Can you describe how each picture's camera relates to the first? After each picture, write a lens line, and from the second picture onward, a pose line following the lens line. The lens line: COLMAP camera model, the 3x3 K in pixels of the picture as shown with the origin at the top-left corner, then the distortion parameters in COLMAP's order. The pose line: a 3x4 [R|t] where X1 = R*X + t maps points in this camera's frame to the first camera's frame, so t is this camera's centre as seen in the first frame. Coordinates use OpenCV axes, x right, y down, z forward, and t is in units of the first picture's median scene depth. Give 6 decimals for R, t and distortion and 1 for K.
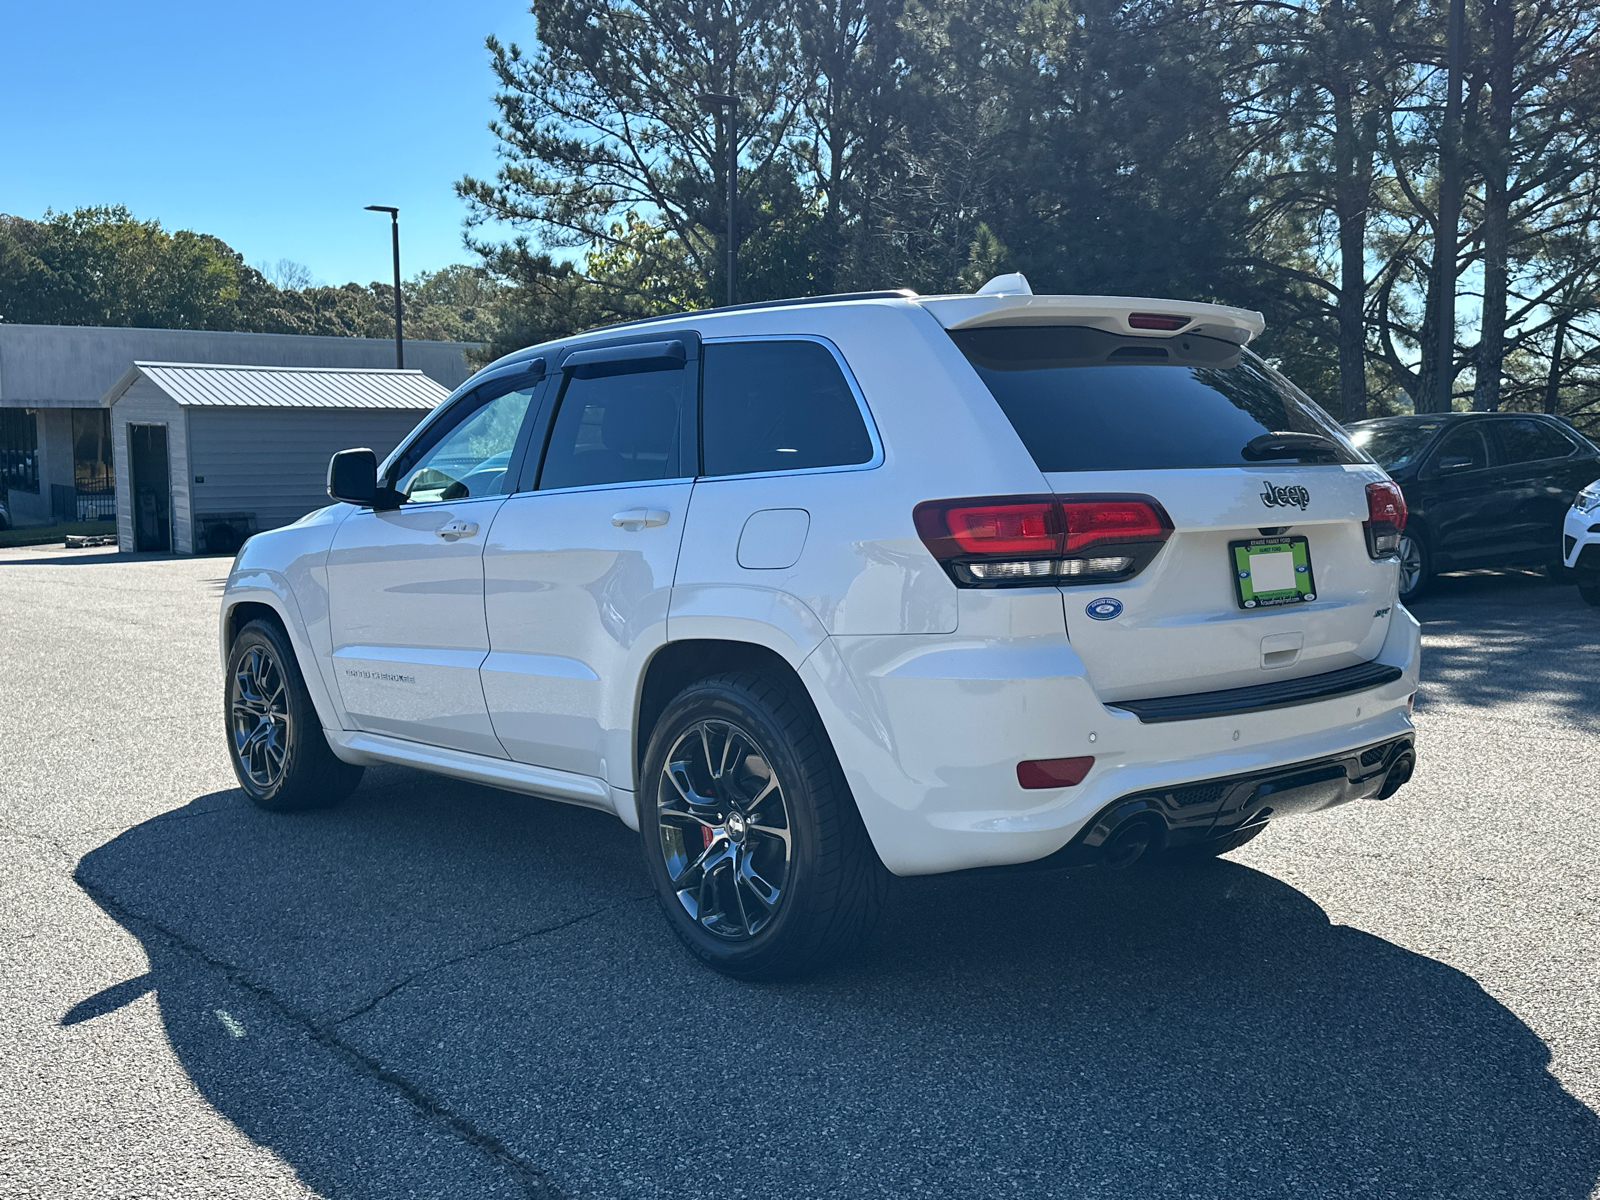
lens RADIAL K [[1583.5, 0, 800.8], [0, 1583.5, 654.3], [0, 0, 1]] dist [0.102834, -0.221295]
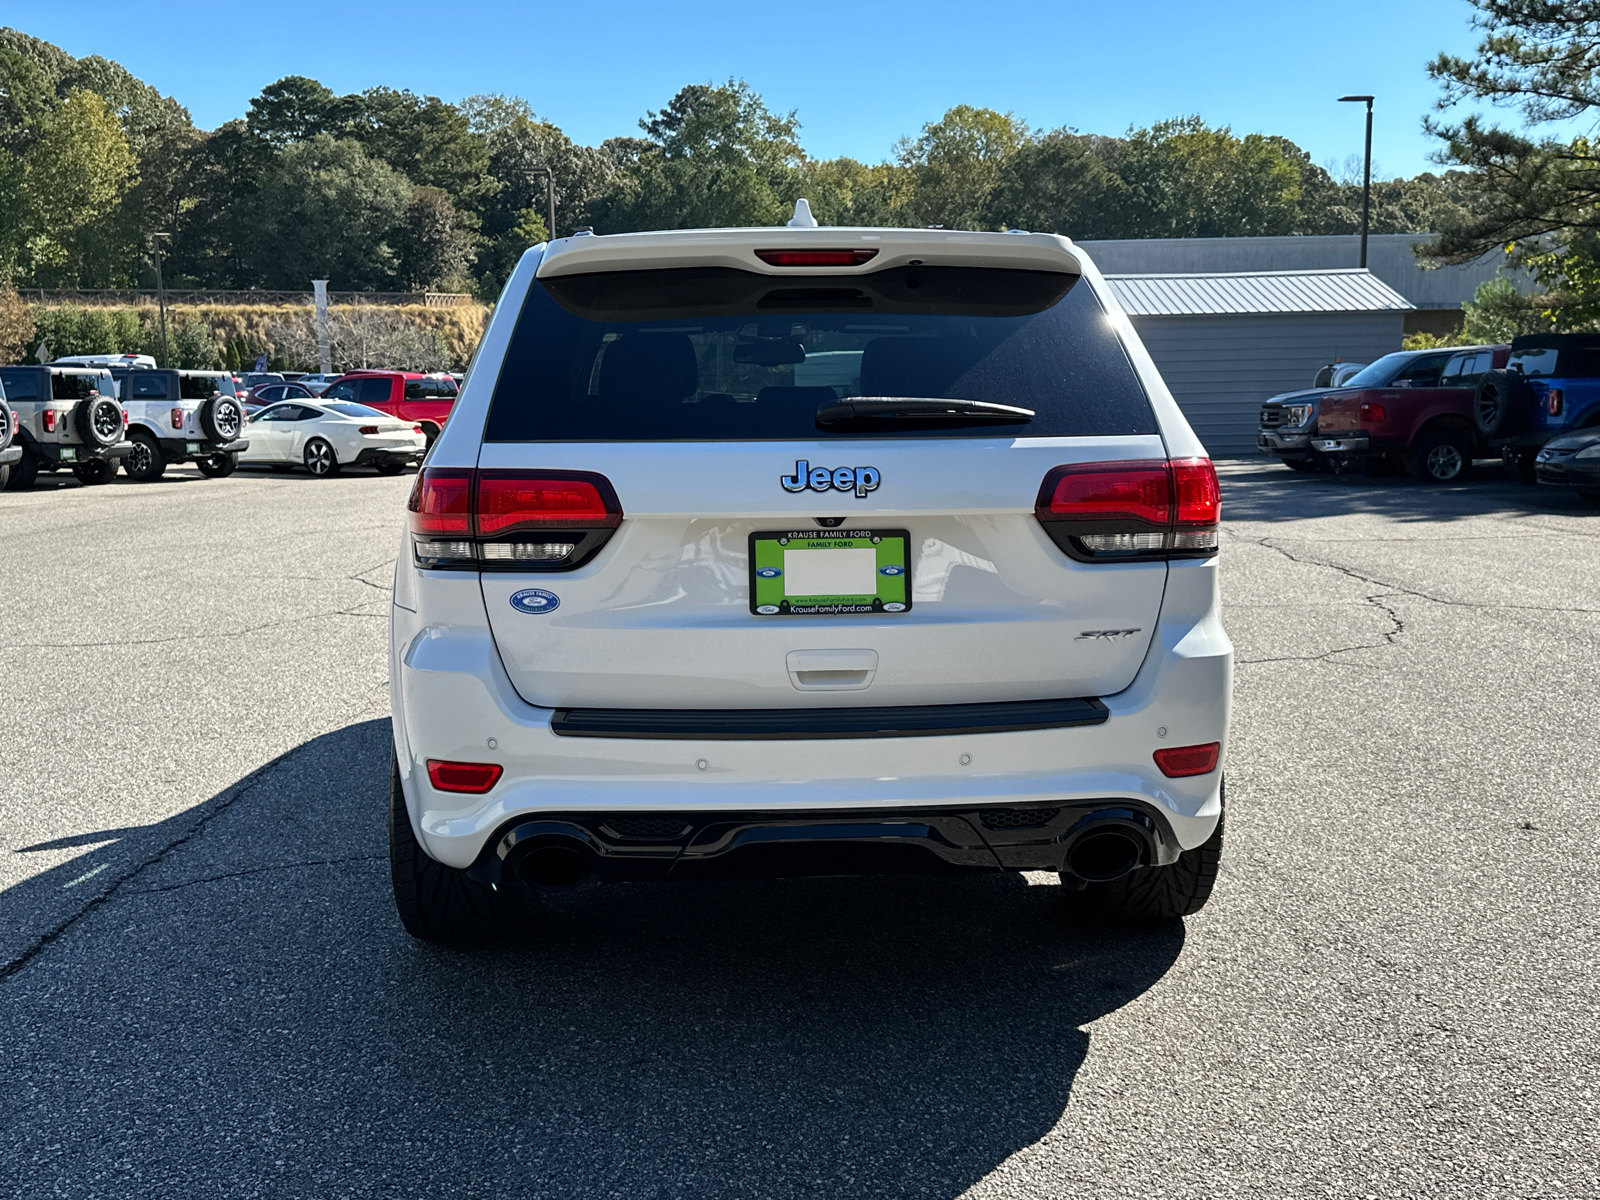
lens RADIAL K [[1599.7, 0, 800.0], [0, 1599.7, 600.0], [0, 0, 1]] dist [0.103400, -0.188328]
pose [[0.790604, 0.086810, -0.606143, 0.090261], [-0.070352, 0.996222, 0.050915, -0.009053], [0.608273, 0.002390, 0.793724, 0.040757]]
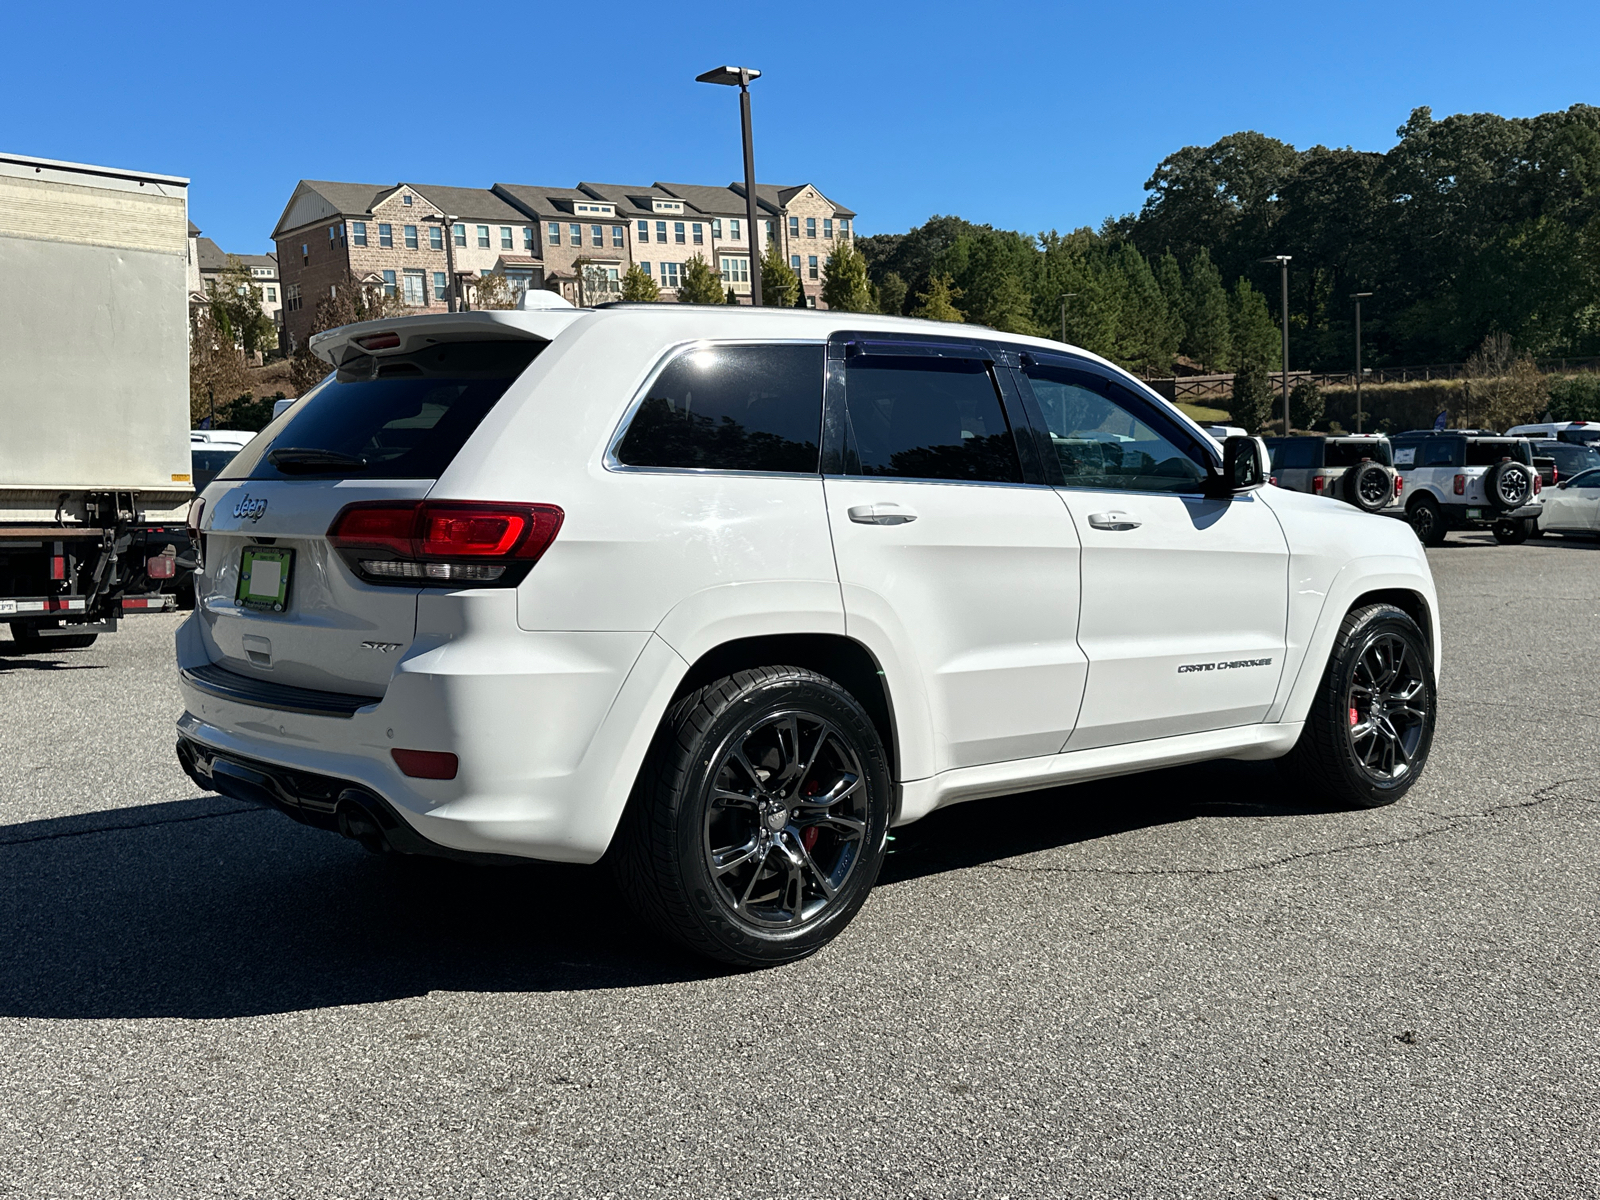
lens RADIAL K [[1599.7, 0, 800.0], [0, 1599.7, 600.0], [0, 0, 1]] dist [0.103400, -0.188328]
pose [[0.010733, 0.092071, -0.995695, 0.160356], [-0.099097, 0.990948, 0.090564, -0.019861], [0.995020, 0.097699, 0.019760, 0.155457]]
